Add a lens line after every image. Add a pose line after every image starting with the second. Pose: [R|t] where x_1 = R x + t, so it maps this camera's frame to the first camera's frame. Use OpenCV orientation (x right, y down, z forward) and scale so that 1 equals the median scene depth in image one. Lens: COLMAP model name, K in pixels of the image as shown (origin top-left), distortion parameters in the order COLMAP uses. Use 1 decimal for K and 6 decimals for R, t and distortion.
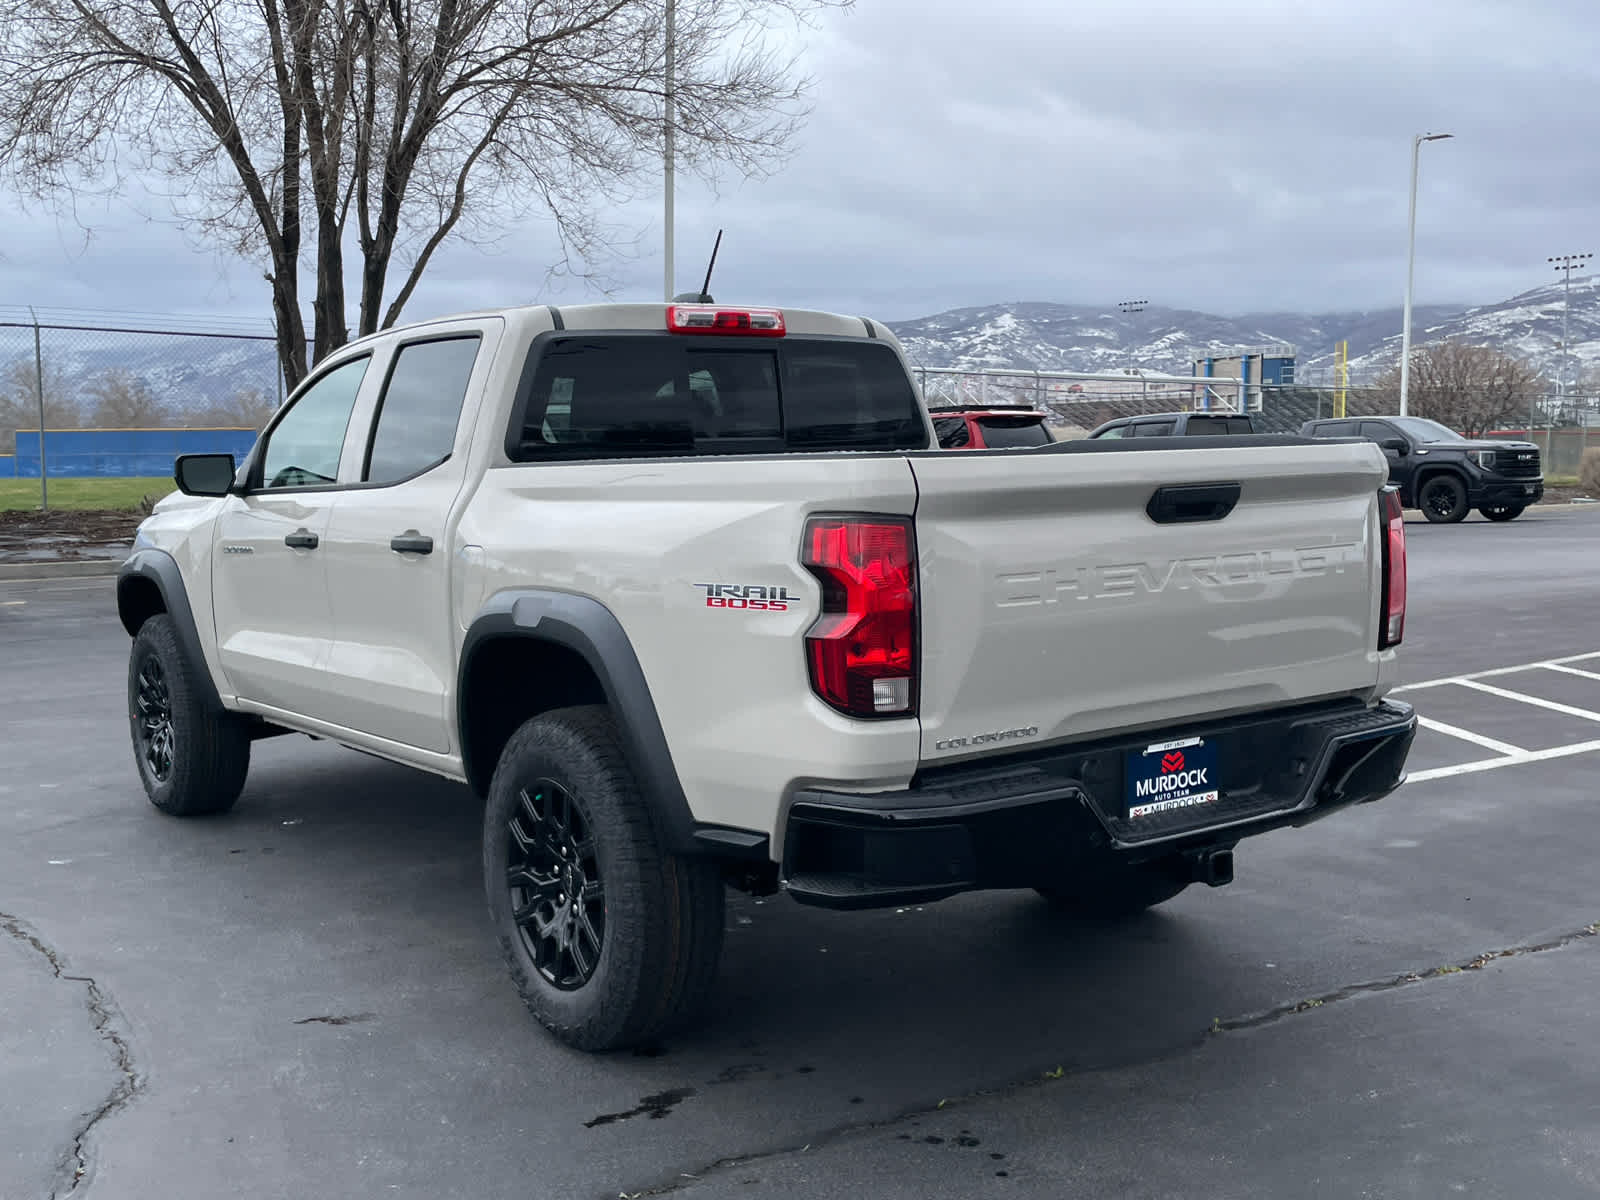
lens RADIAL K [[1652.1, 0, 827.3], [0, 1652.1, 616.4], [0, 0, 1]] dist [0.113120, -0.177881]
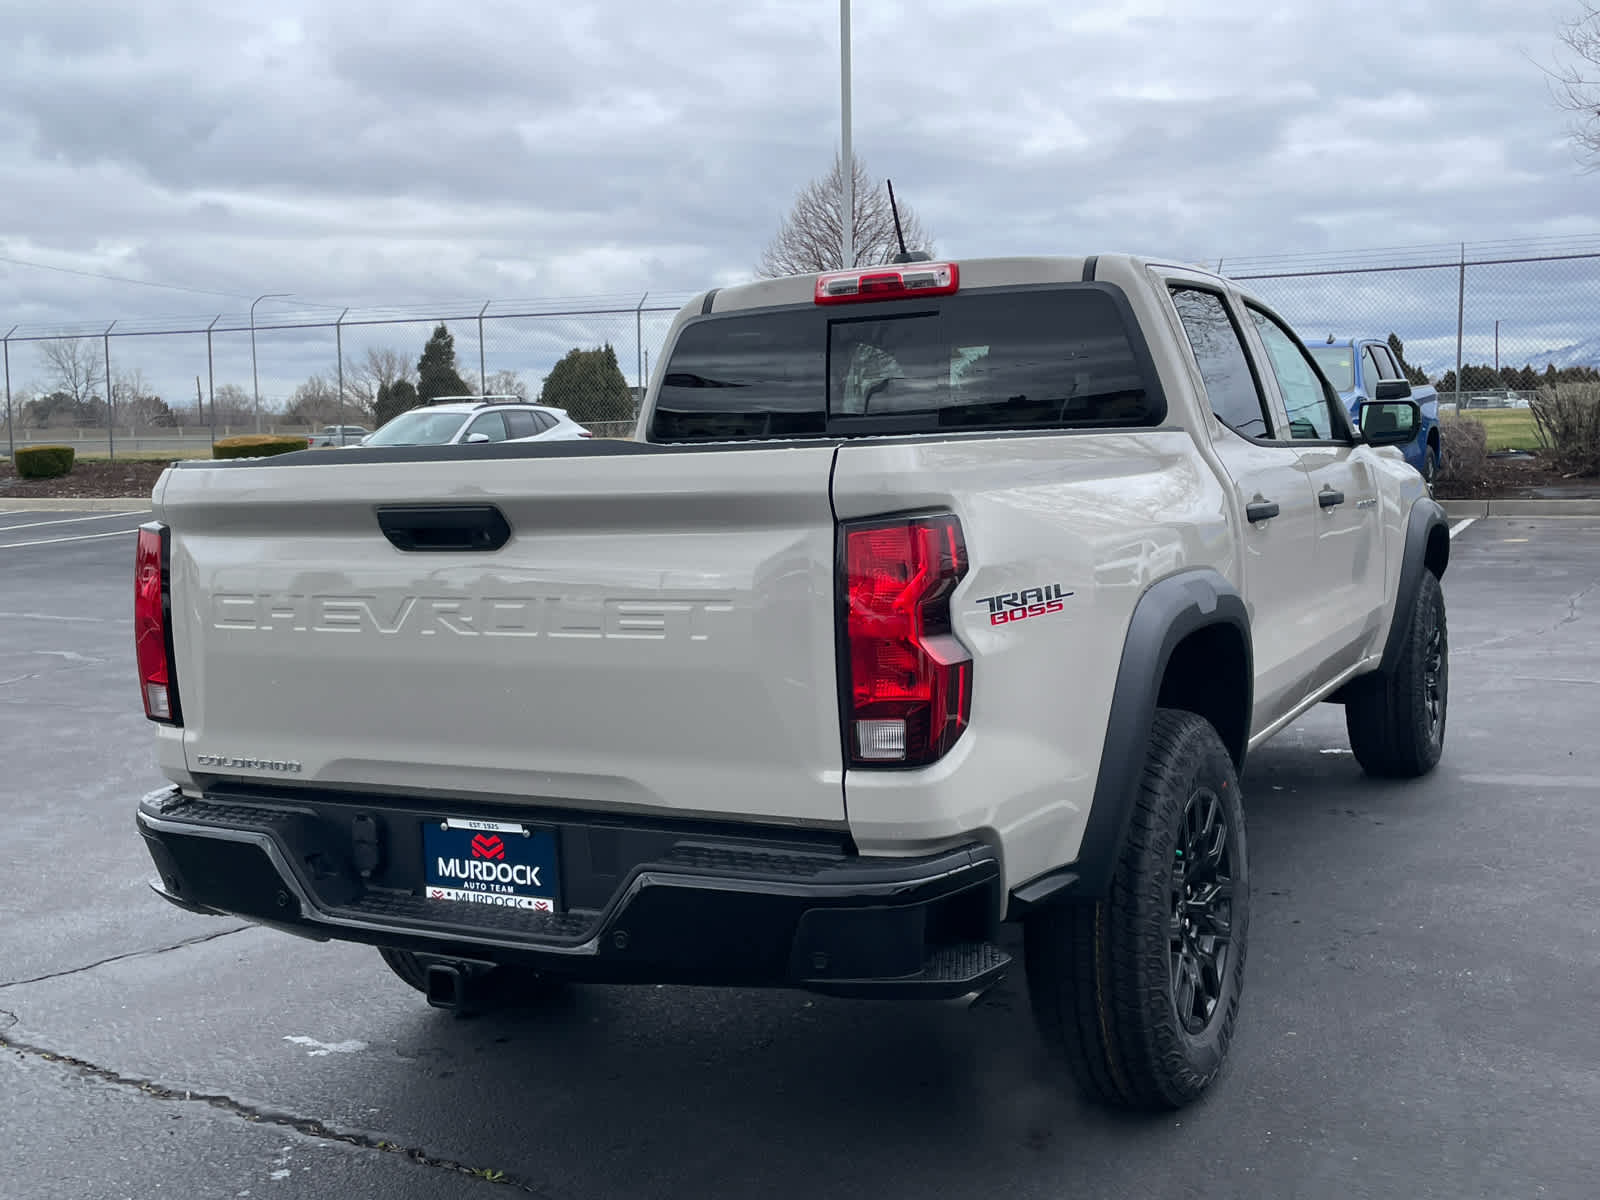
lens RADIAL K [[1651.0, 0, 826.3], [0, 1651.0, 603.2], [0, 0, 1]] dist [0.124575, -0.210331]
pose [[0.442958, 0.096923, -0.891288, 0.946503], [-0.060164, 0.995112, 0.078313, -0.098505], [0.894522, 0.018934, 0.446624, 0.752185]]
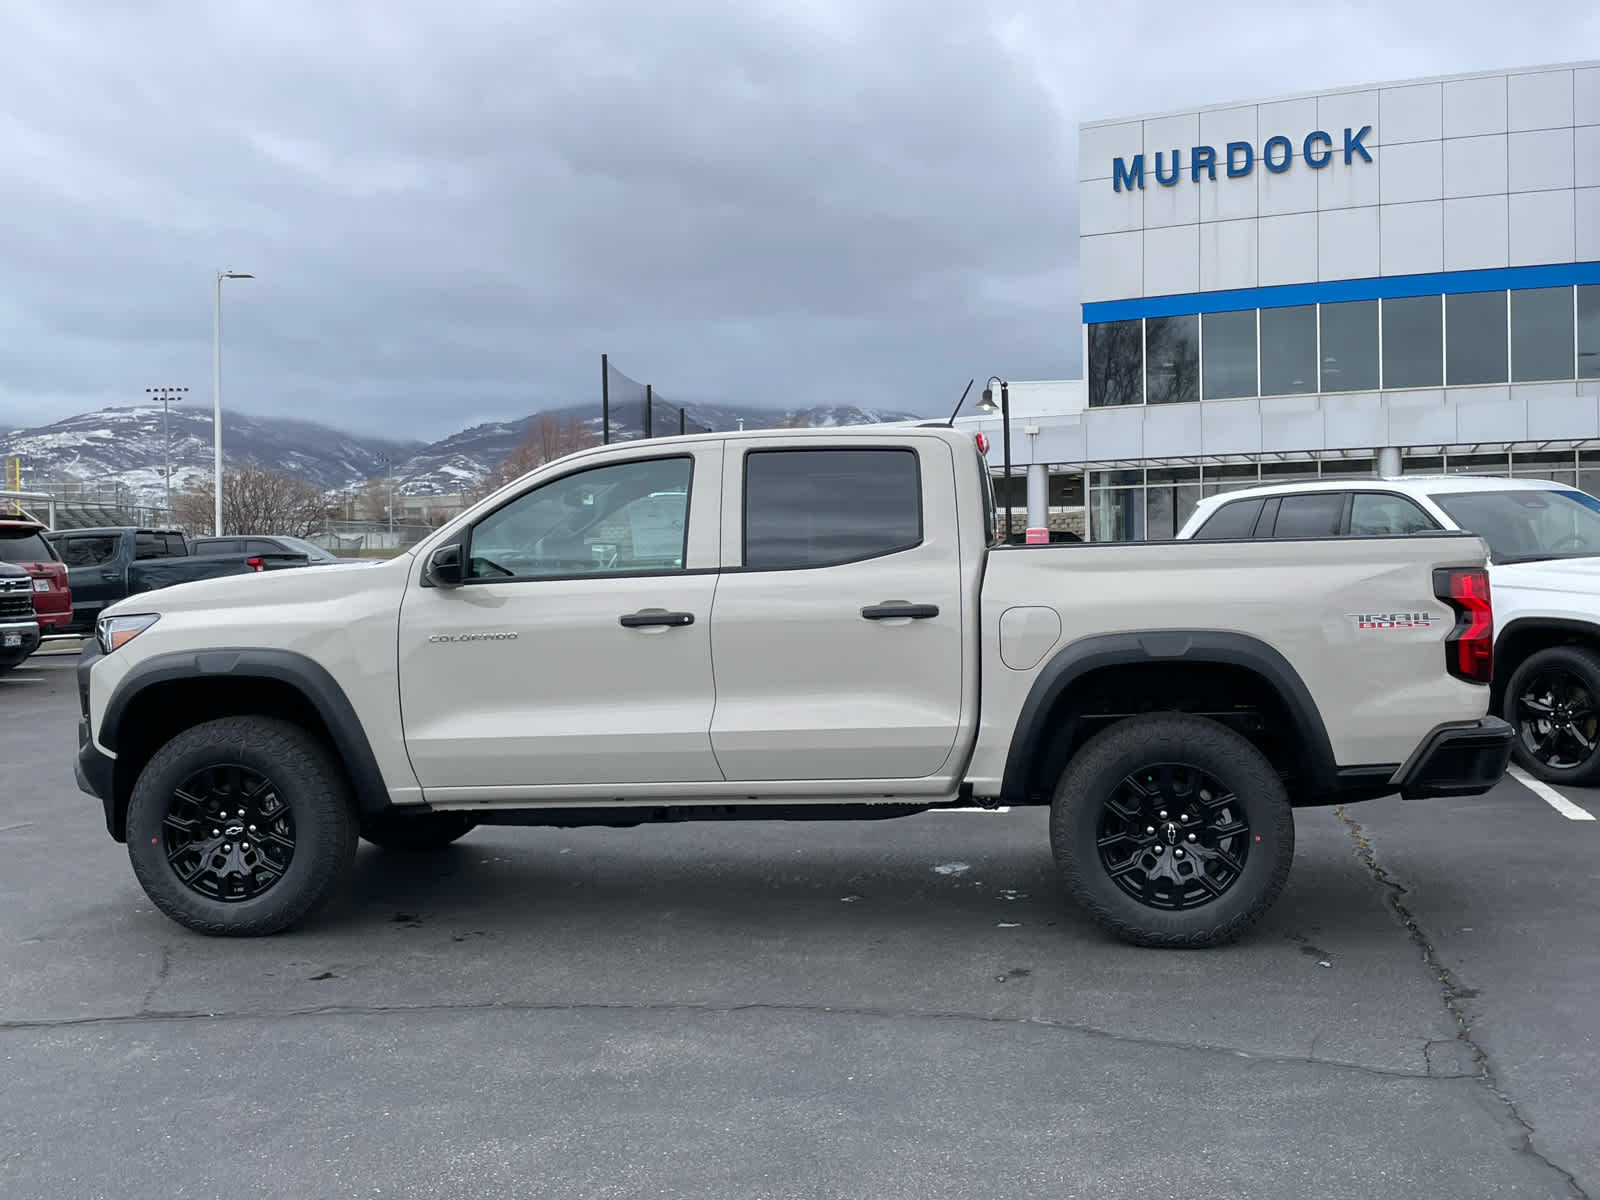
lens RADIAL K [[1651.0, 0, 826.3], [0, 1651.0, 603.2], [0, 0, 1]] dist [0.124575, -0.210331]
pose [[0.693007, -0.016102, 0.720751, -1.461915], [0.075112, 0.995922, -0.049971, 0.010852], [-0.717007, 0.088768, 0.691391, 0.214852]]
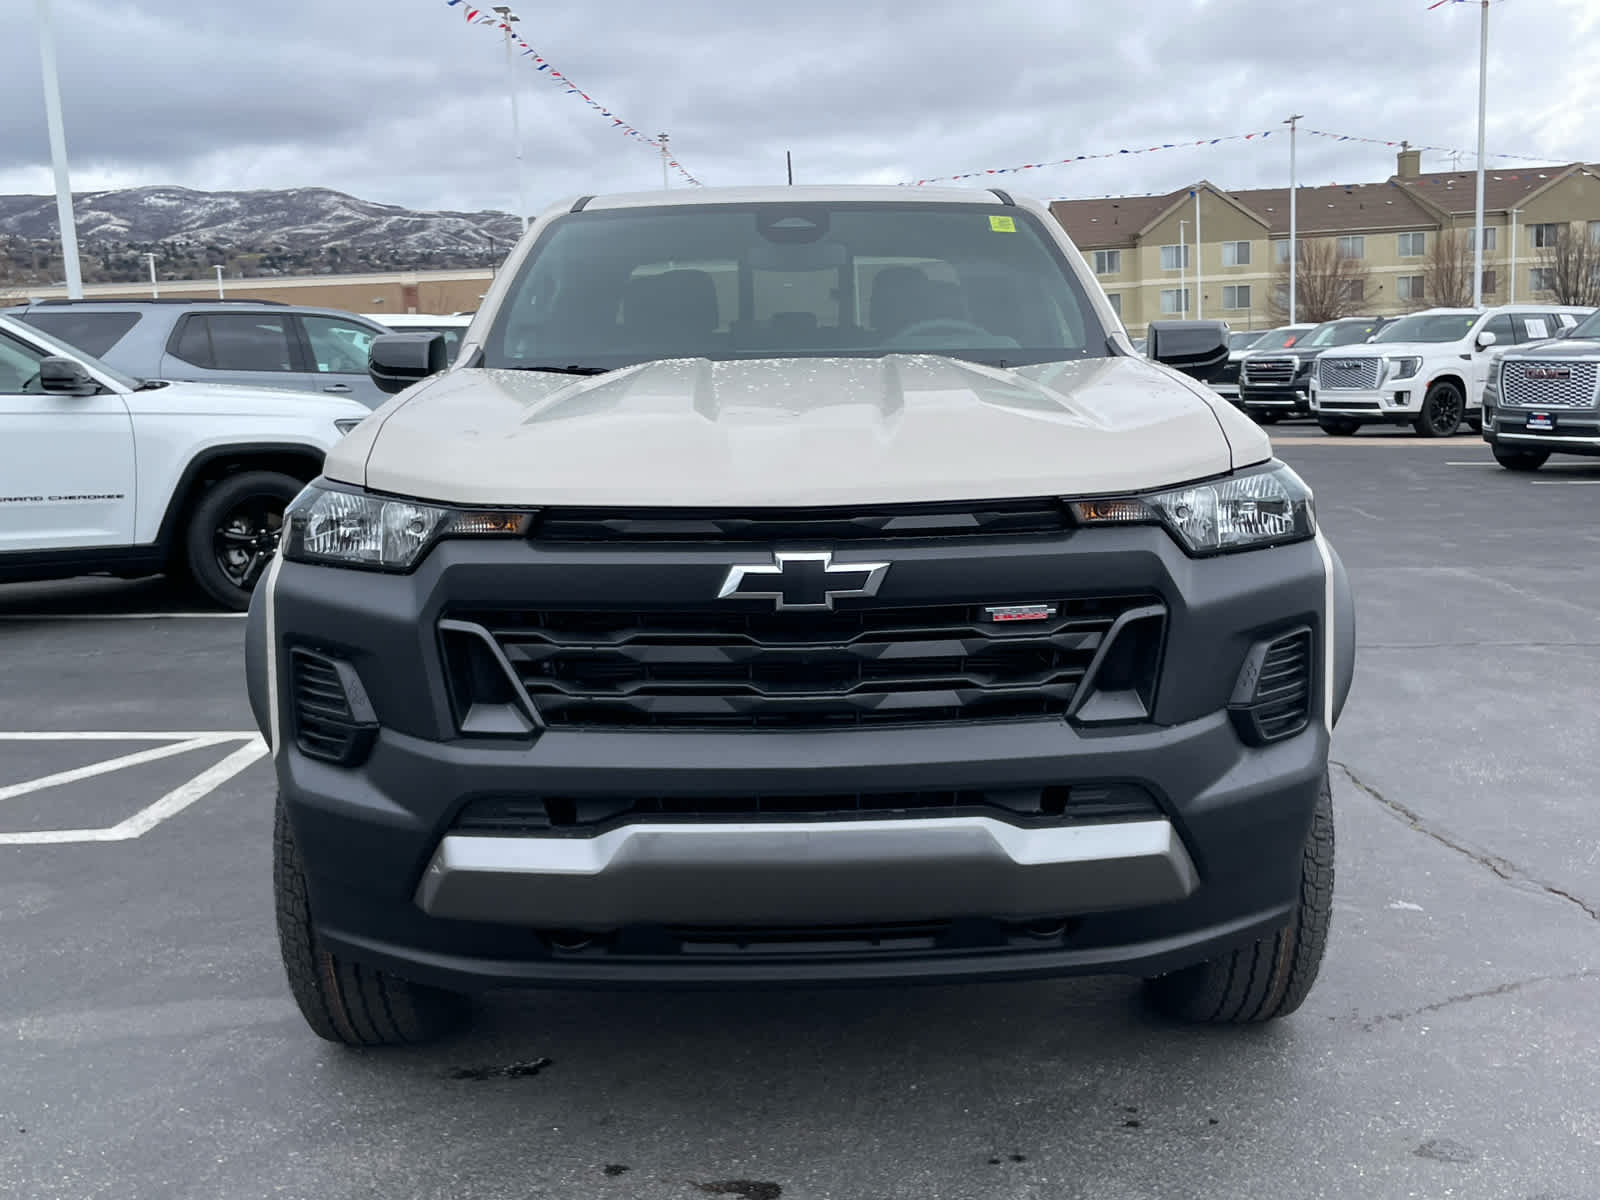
lens RADIAL K [[1652.1, 0, 827.3], [0, 1652.1, 616.4], [0, 0, 1]] dist [0.113120, -0.177881]
pose [[-0.808426, -0.057247, 0.585807, -1.038953], [0.096374, 0.968953, 0.227687, -0.234077], [-0.580654, 0.240525, -0.777810, 2.583092]]
